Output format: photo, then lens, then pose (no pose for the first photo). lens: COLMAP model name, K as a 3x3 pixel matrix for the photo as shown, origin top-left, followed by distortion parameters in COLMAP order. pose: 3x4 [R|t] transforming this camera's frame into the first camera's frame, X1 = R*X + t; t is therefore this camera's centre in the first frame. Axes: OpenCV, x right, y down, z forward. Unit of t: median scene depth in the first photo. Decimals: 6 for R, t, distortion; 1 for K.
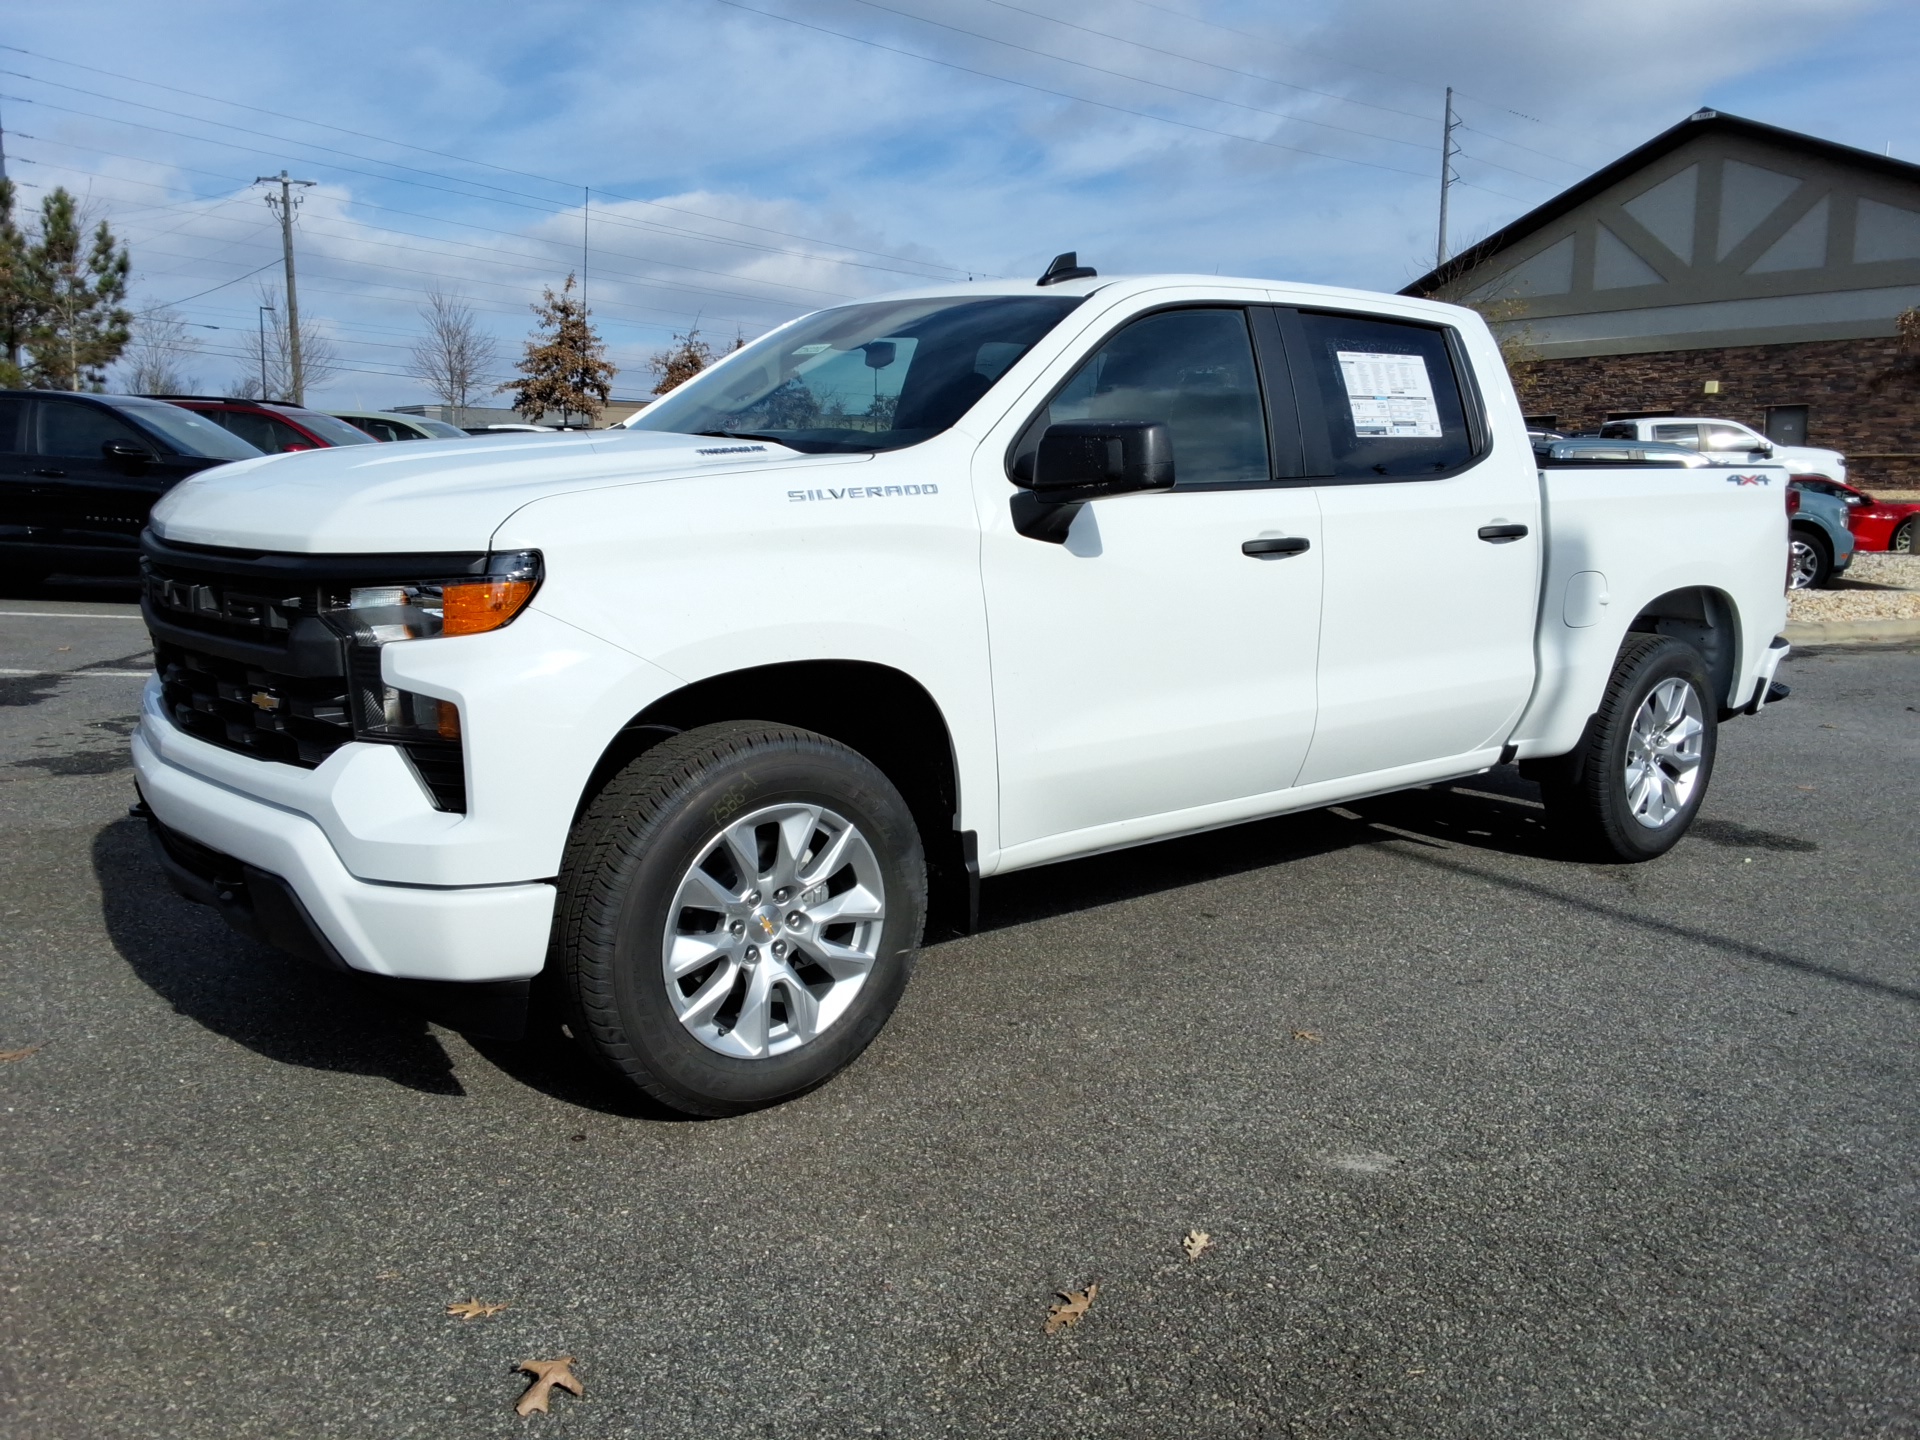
lens RADIAL K [[1538.7, 0, 973.8], [0, 1538.7, 709.3], [0, 0, 1]] dist [0.121504, -0.181704]
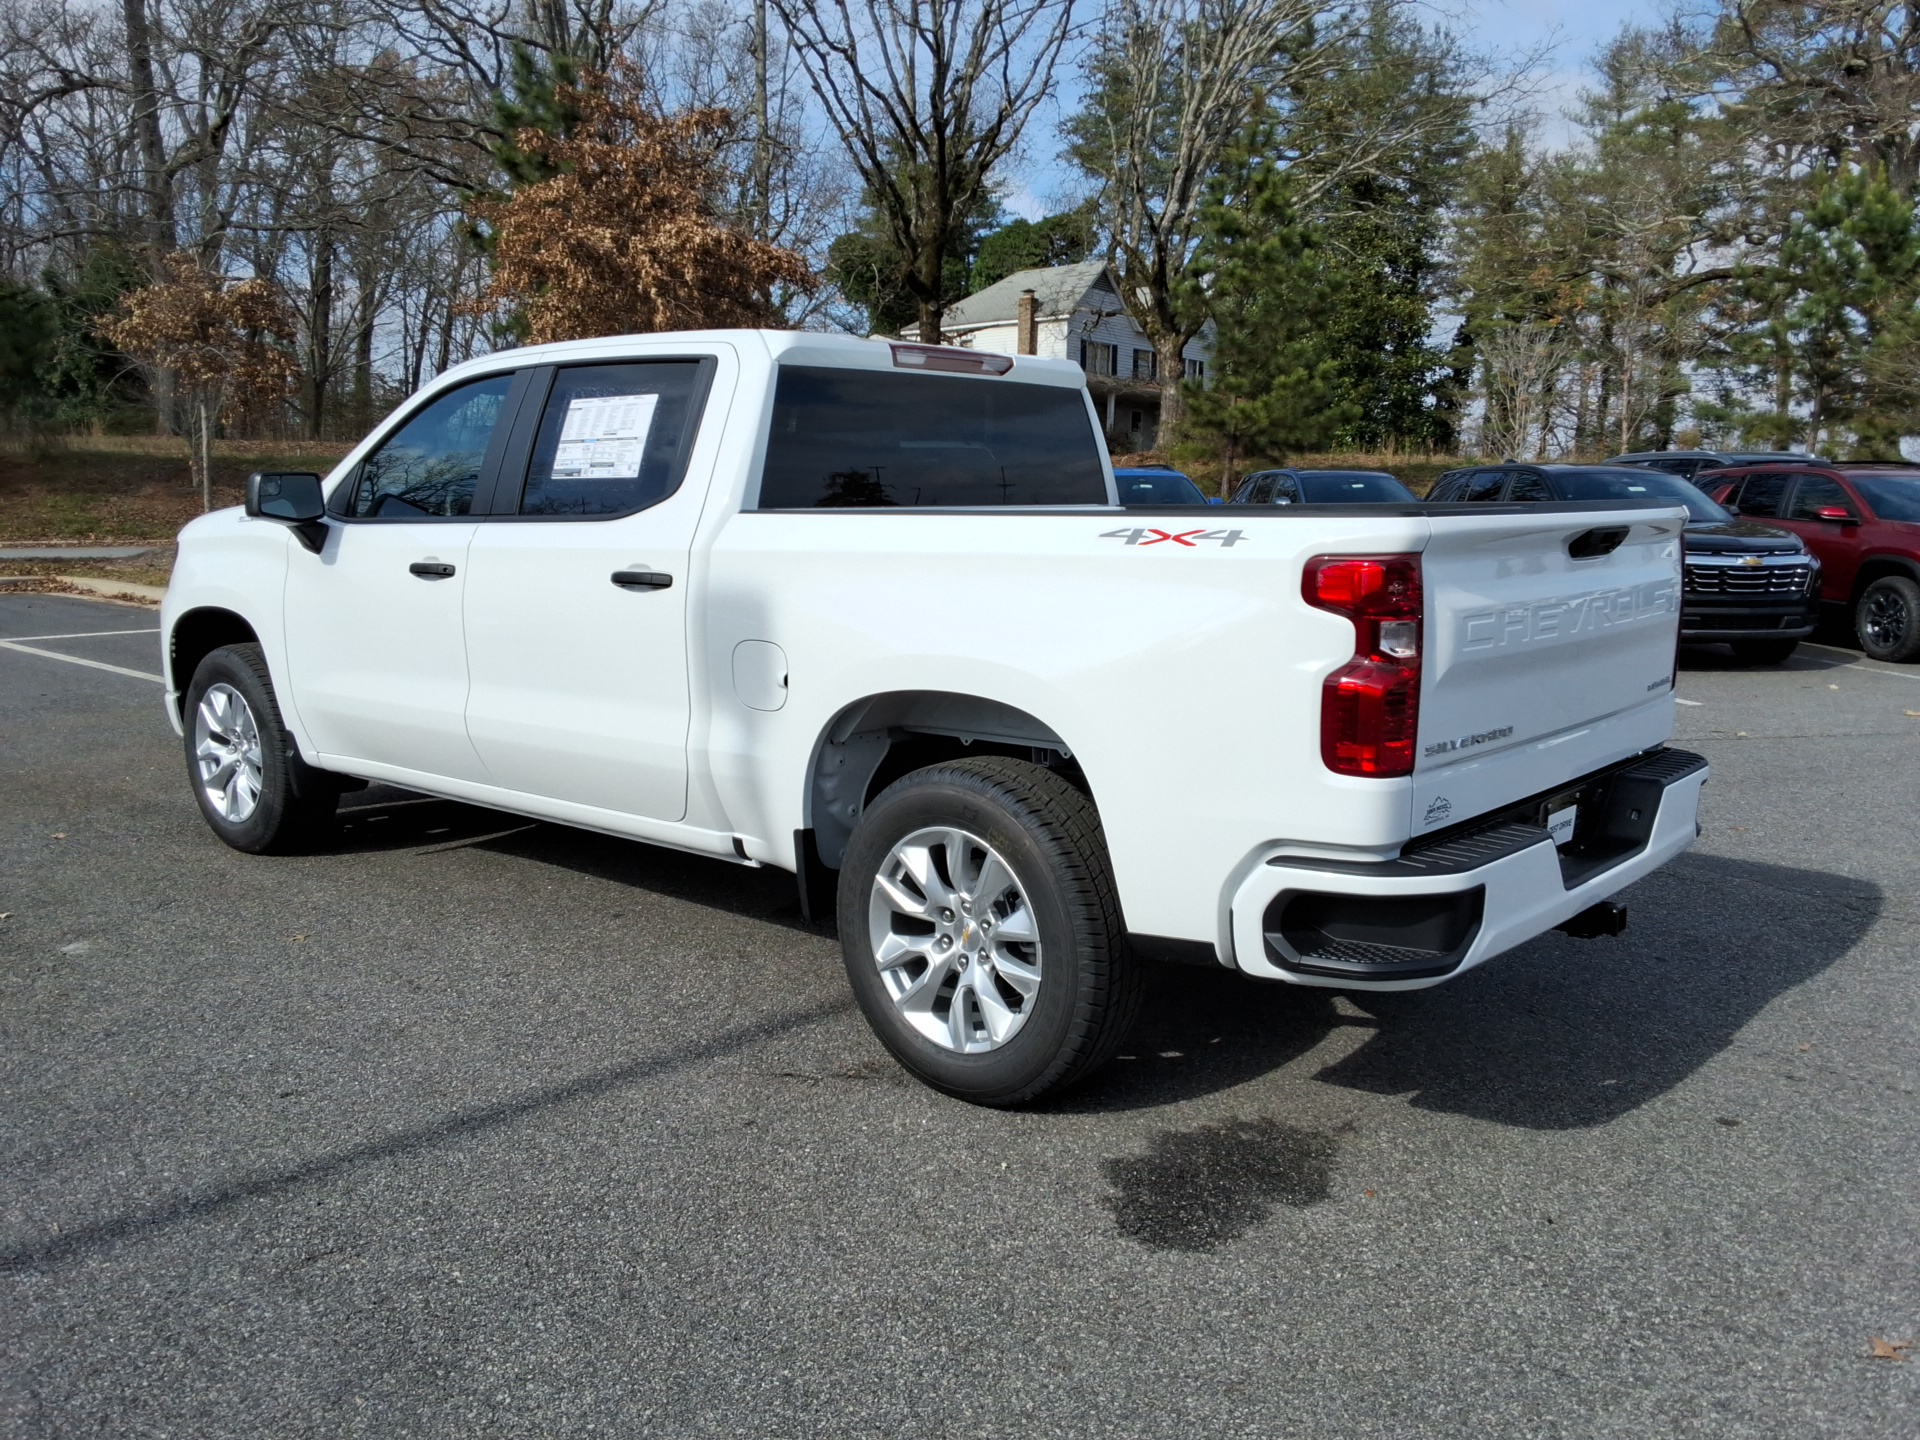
lens RADIAL K [[1538.7, 0, 973.8], [0, 1538.7, 709.3], [0, 0, 1]] dist [0.121504, -0.181704]
pose [[0.174075, 0.119091, -0.977505, 1.893387], [-0.164145, 0.982281, 0.090442, -0.228408], [0.970955, 0.144709, 0.190539, 1.533200]]
